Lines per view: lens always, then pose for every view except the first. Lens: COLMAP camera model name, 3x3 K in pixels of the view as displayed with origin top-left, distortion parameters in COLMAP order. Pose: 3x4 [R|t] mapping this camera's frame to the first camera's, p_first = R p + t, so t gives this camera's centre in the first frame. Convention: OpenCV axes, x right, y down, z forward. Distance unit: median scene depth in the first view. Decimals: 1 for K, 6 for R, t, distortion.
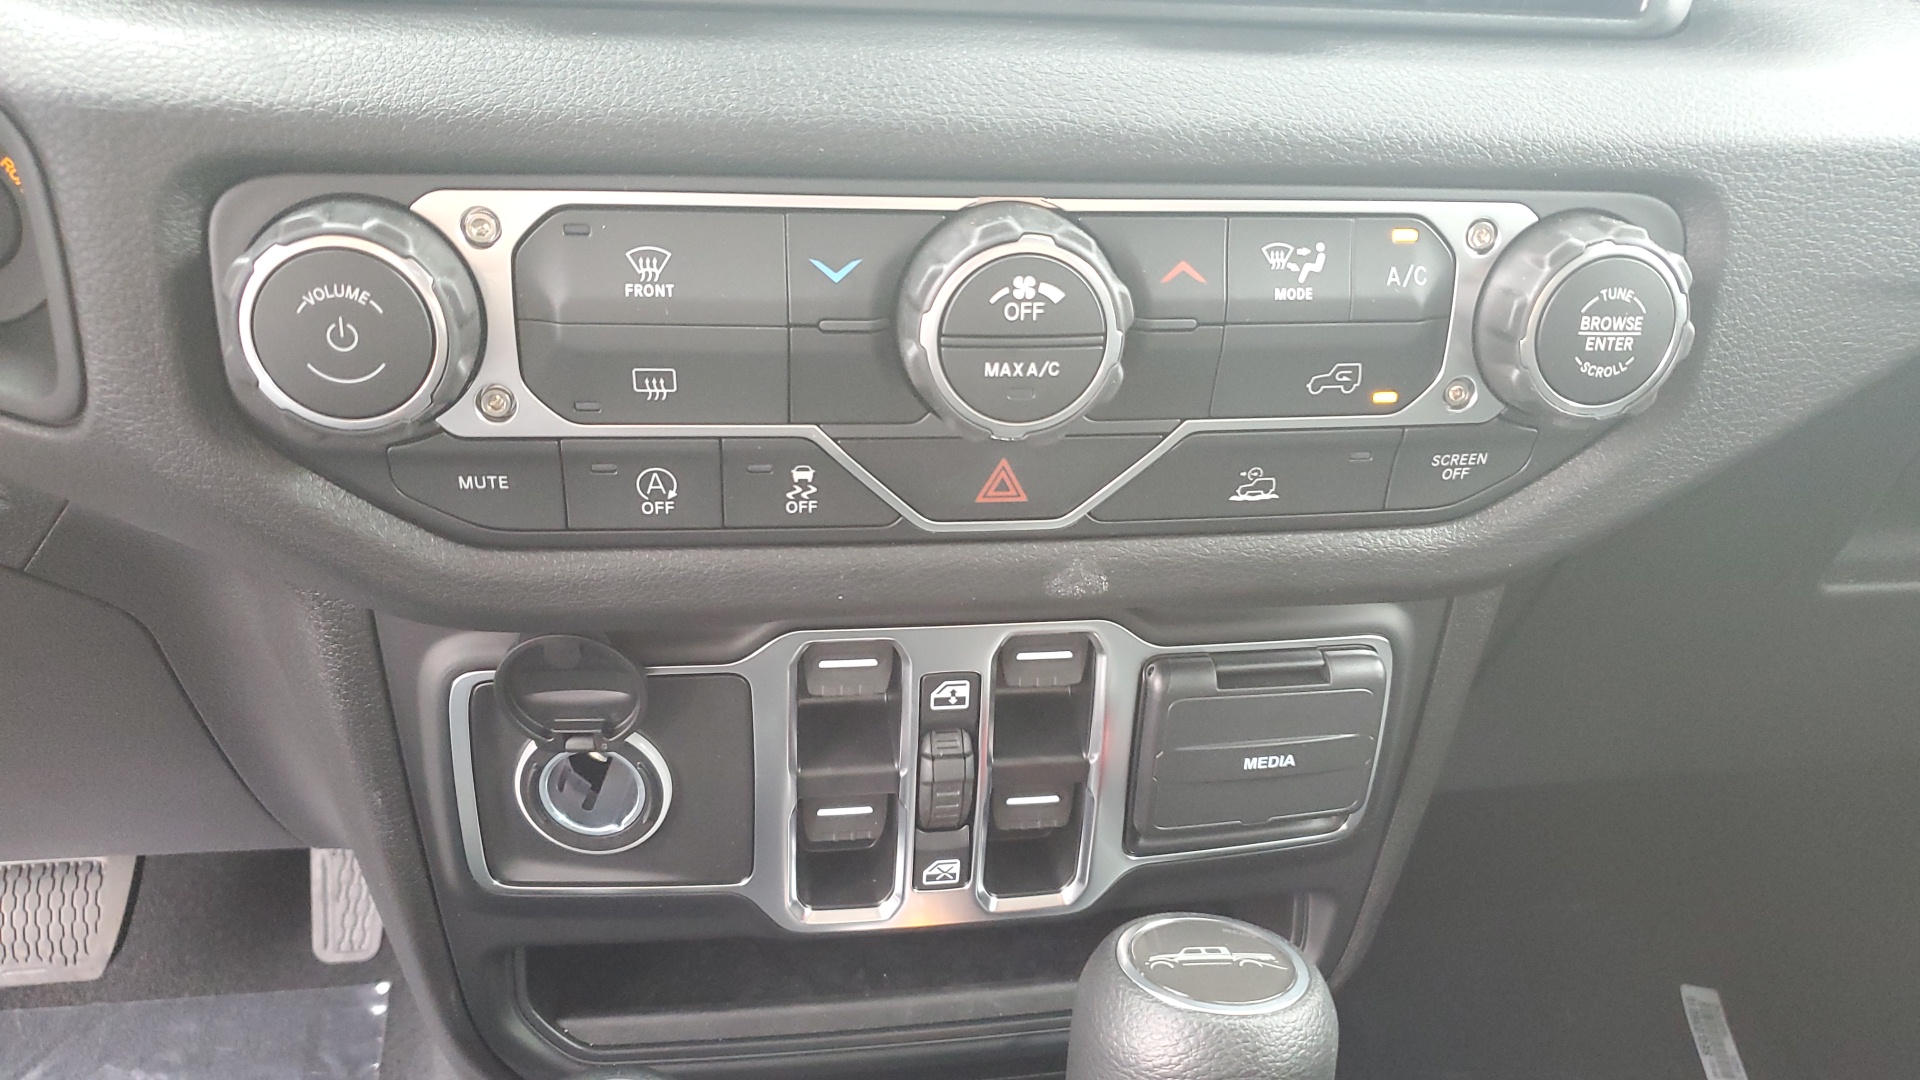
lens RADIAL K [[1514.2, 0, 994.1], [0, 1514.2, 580.5], [0, 0, 1]] dist [0.043902, -0.064962]
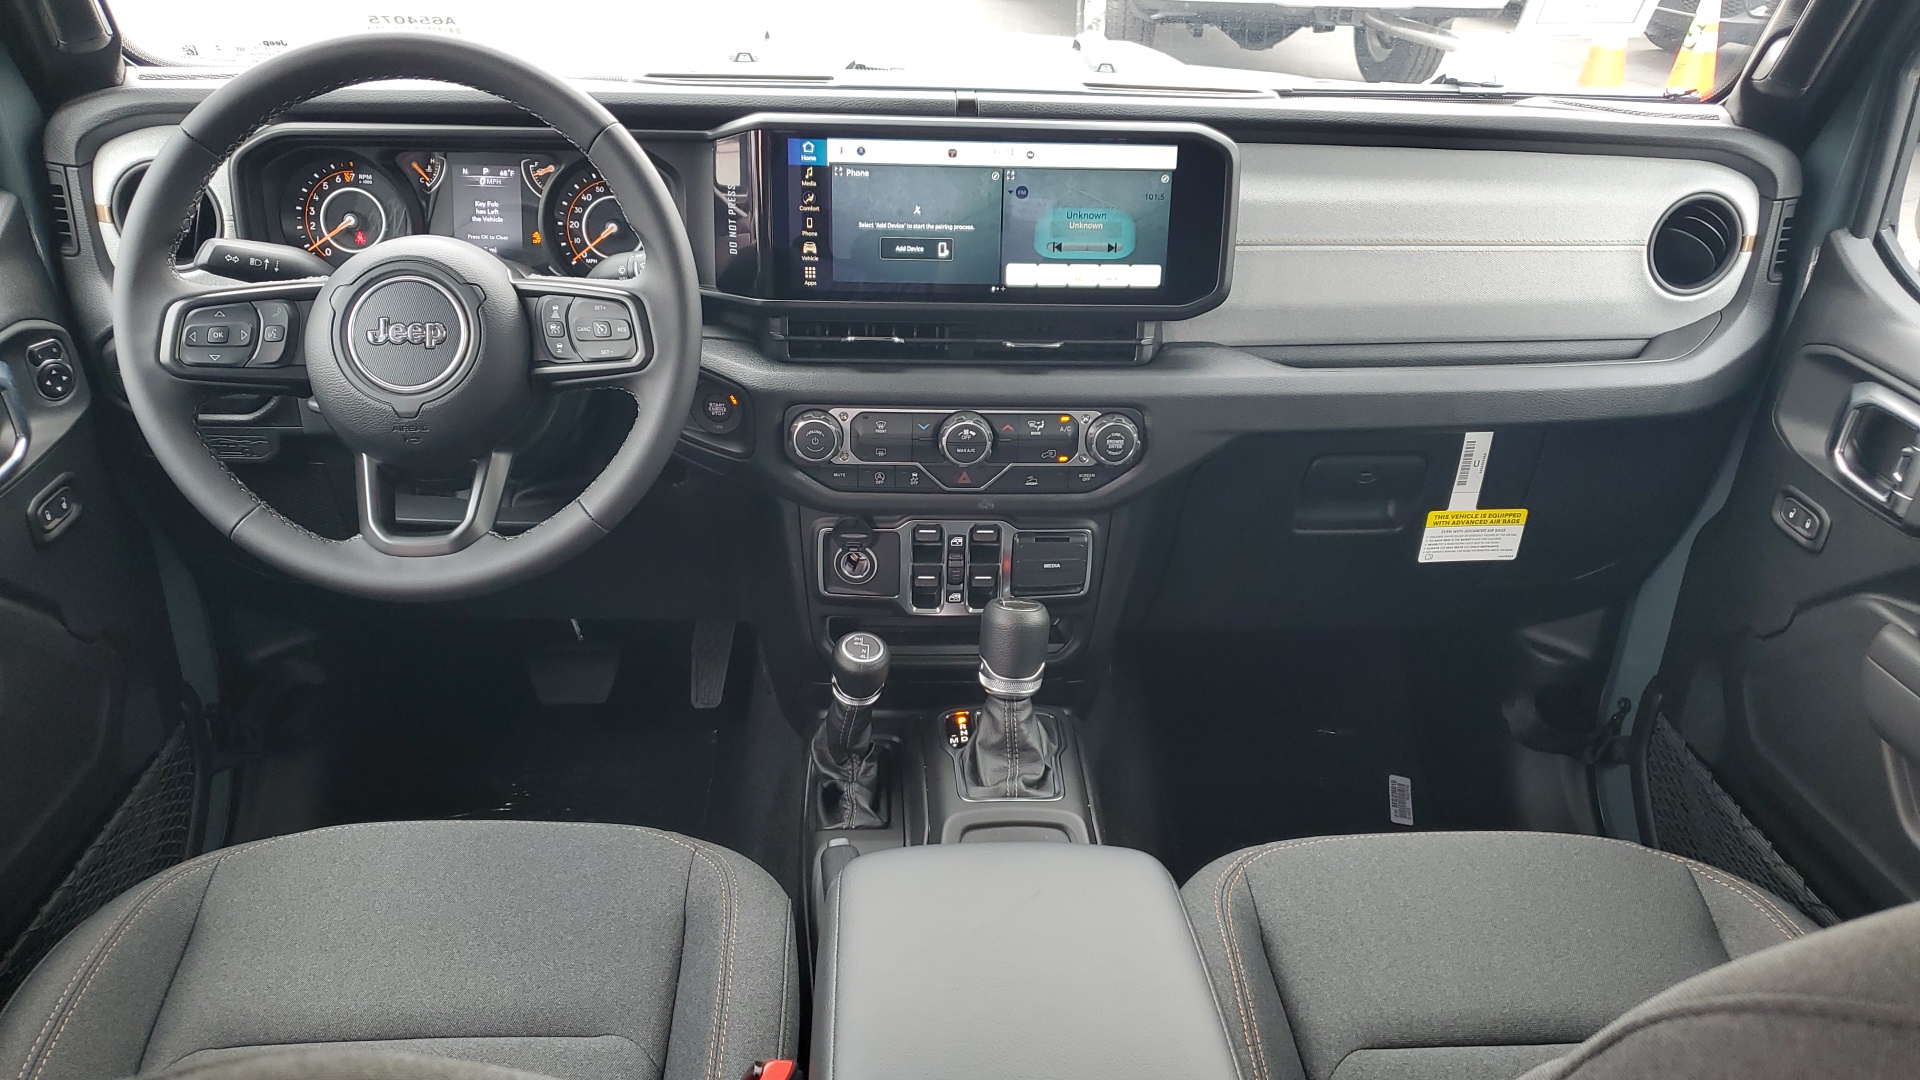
lens RADIAL K [[1514.2, 0, 965.4], [0, 1514.2, 568.5], [0, 0, 1]] dist [0.043902, -0.064962]
pose [[0.993450, 0.026704, -0.111107, 0.374302], [-0.030416, 0.999030, -0.031852, 0.246368], [0.110148, 0.035022, 0.993298, -2.413077]]
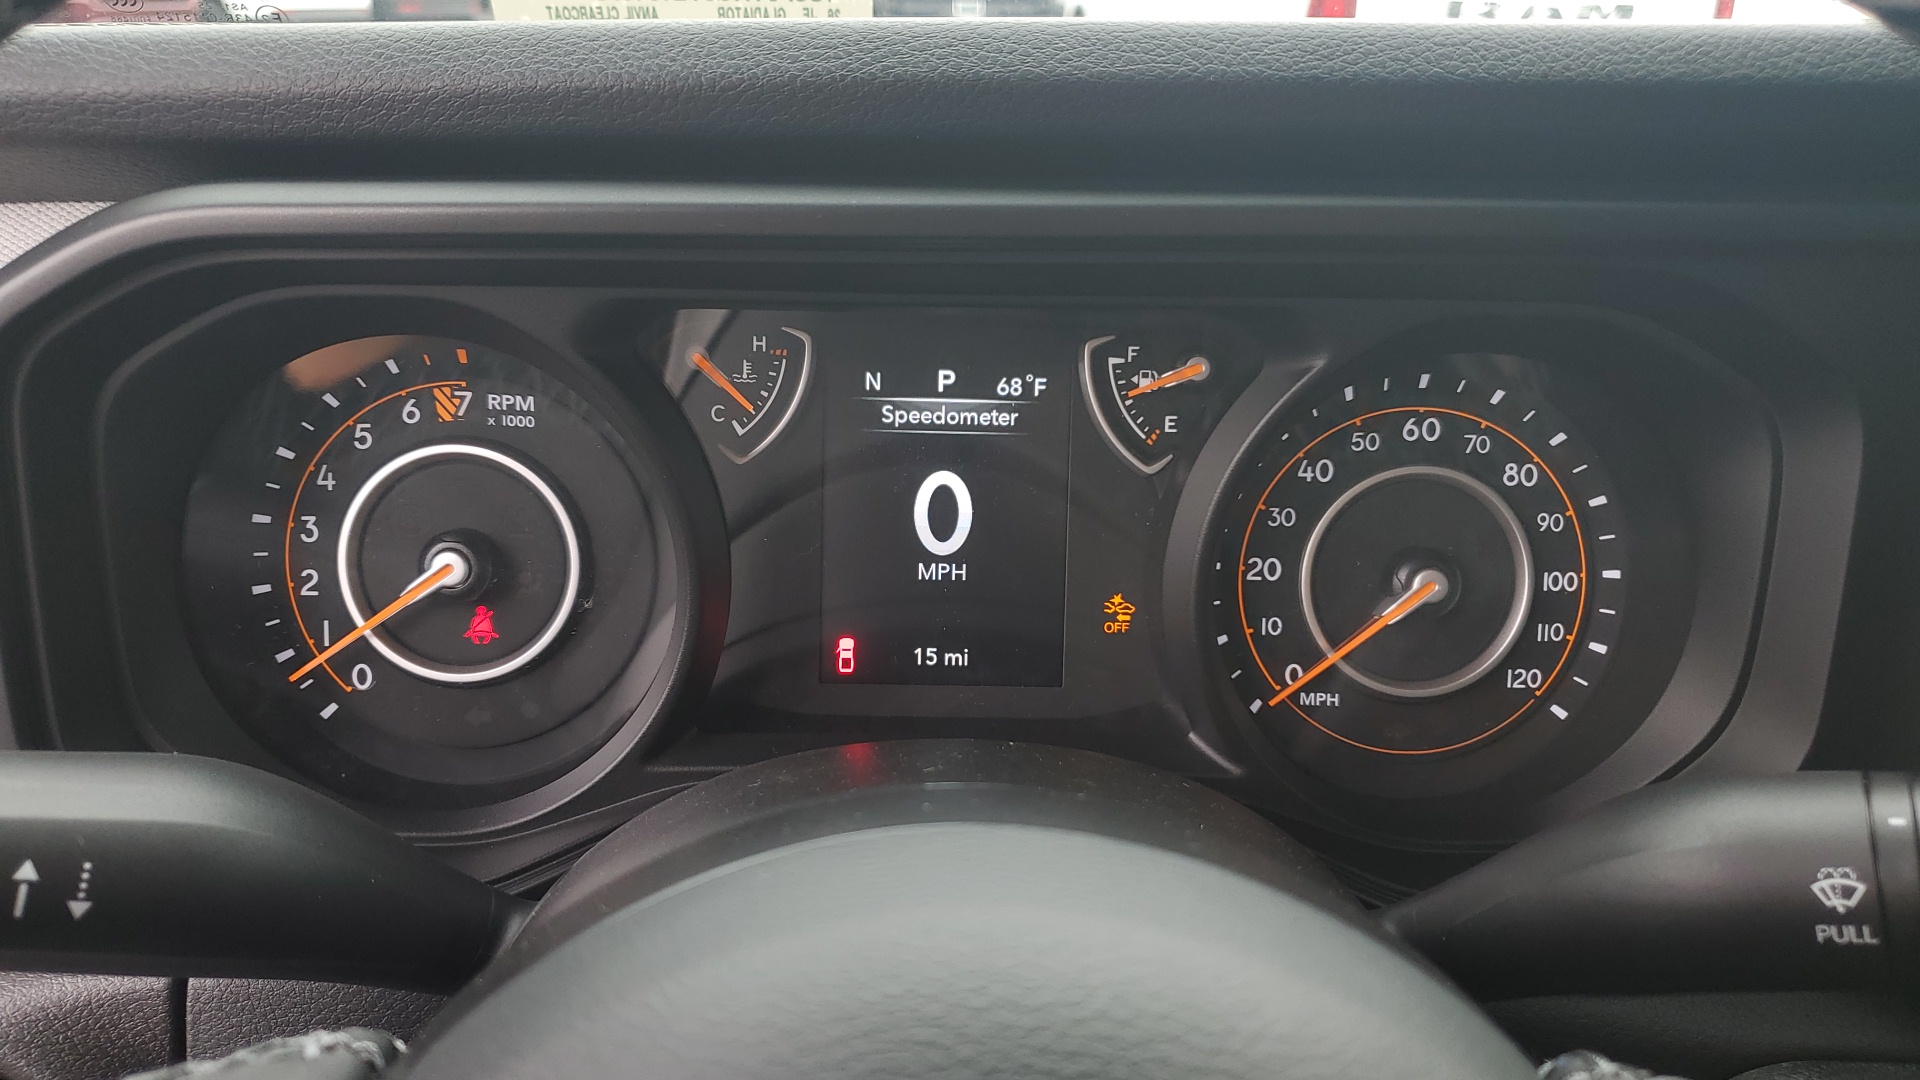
lens RADIAL K [[1445.6, 0, 947.7], [0, 1445.6, 575.7], [0, 0, 1]] dist [0.040156, -0.016702]
pose [[0.988900, 0.011671, -0.148122, -0.935184], [-0.032539, 0.989722, -0.139252, -0.461868], [0.144974, 0.142526, 0.979116, -0.071621]]
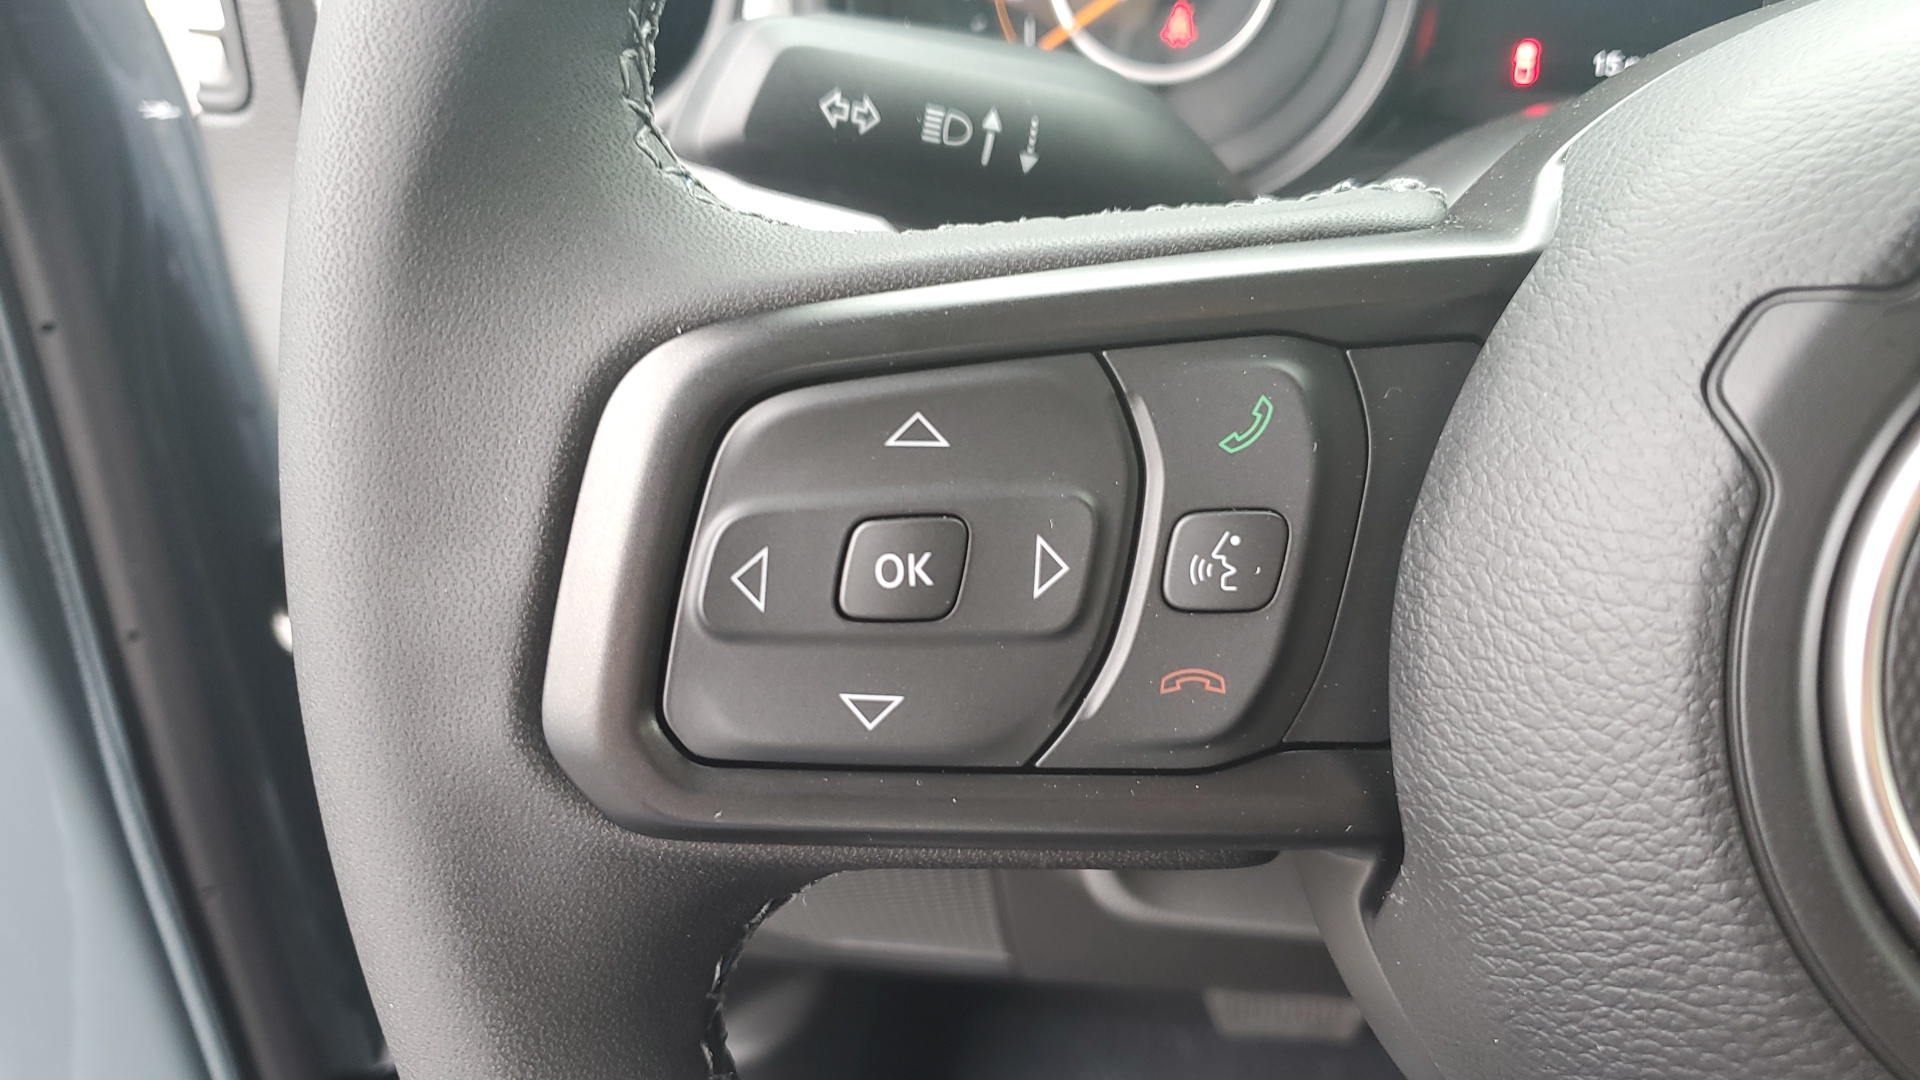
lens RADIAL K [[1456.3, 0, 957.2], [0, 1456.3, 542.9], [0, 0, 1]] dist [-0.067015, -0.000773]
pose [[0.958678, 0.067446, -0.276383, -1.198236], [-0.055381, 0.997150, 0.051240, -0.267140], [0.279051, -0.033816, 0.959681, -0.161588]]
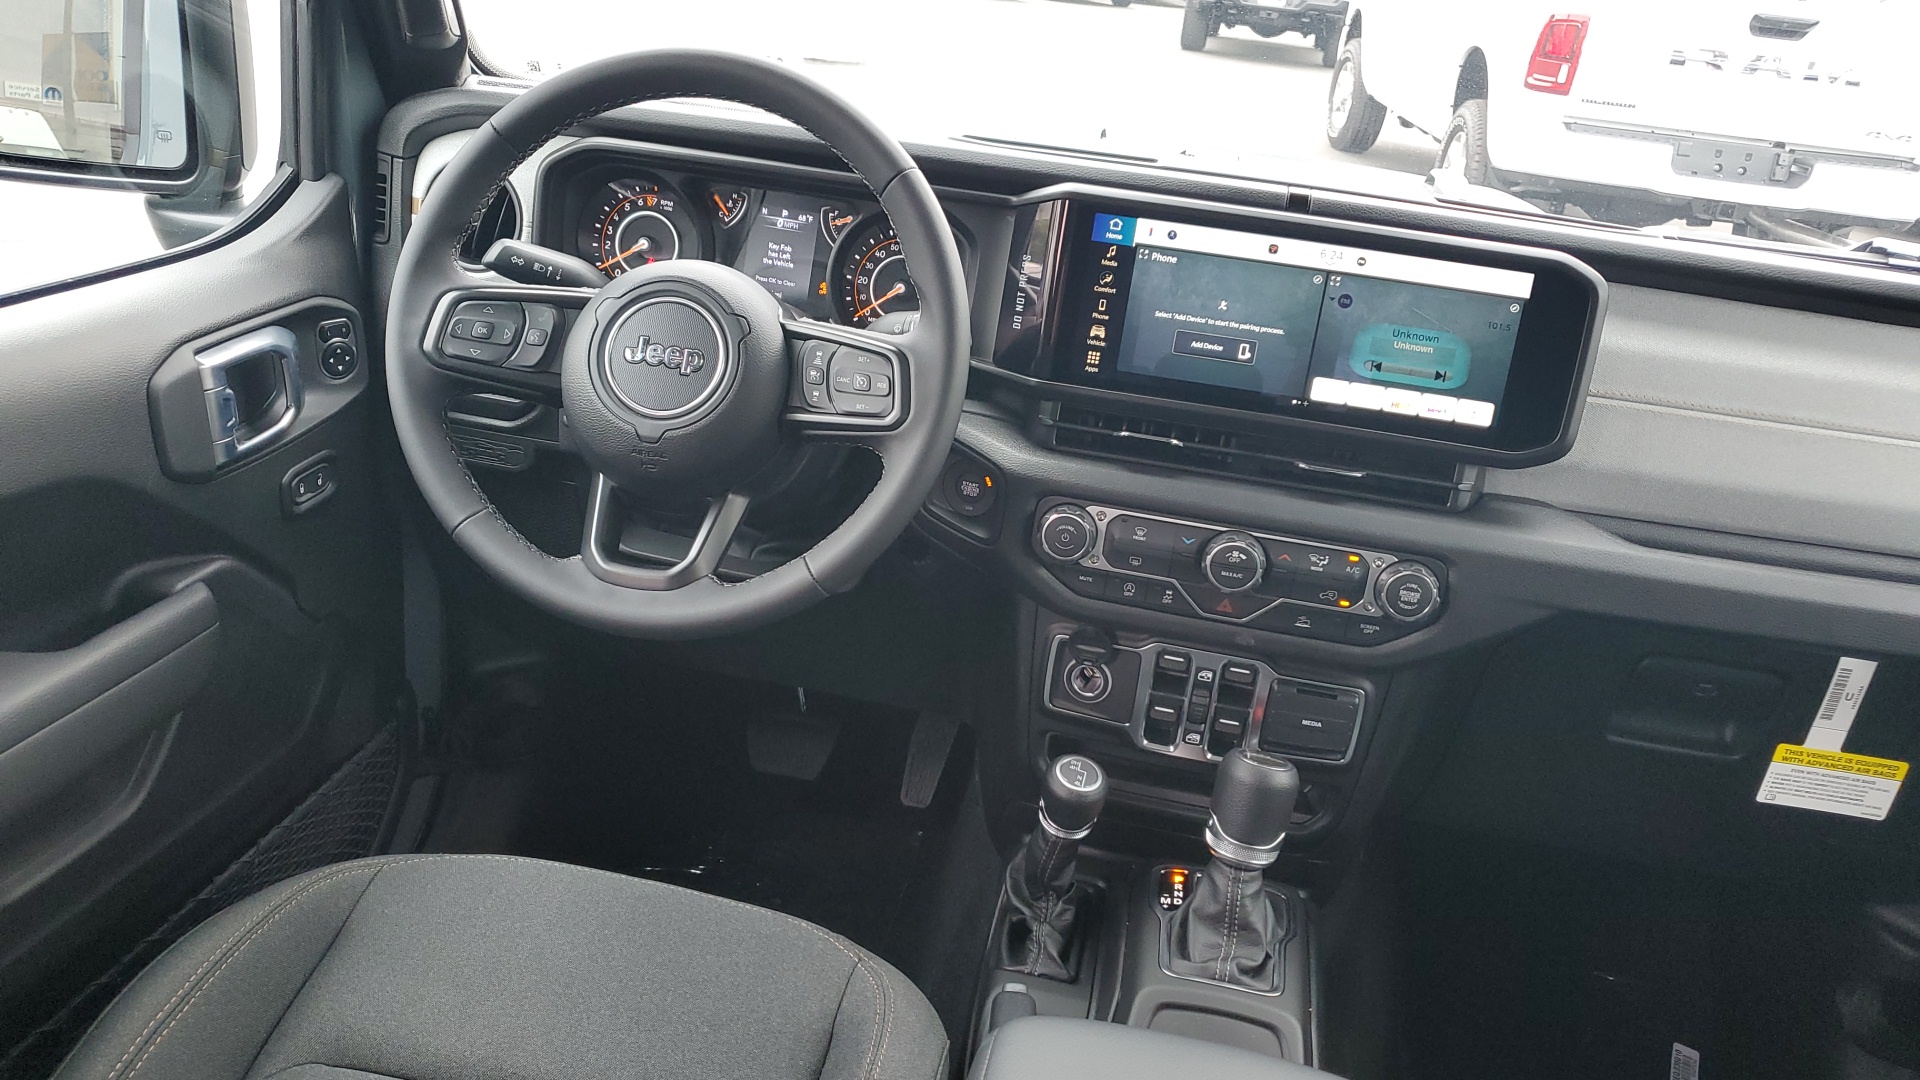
lens RADIAL K [[1514.2, 0, 941.9], [0, 1514.2, 550.9], [0, 0, 1]] dist [0.043902, -0.064962]
pose [[0.936906, 0.175883, -0.302113, 0.352797], [-0.214302, 0.971752, -0.098859, 0.247935], [0.276192, 0.157365, 0.948132, -2.098377]]
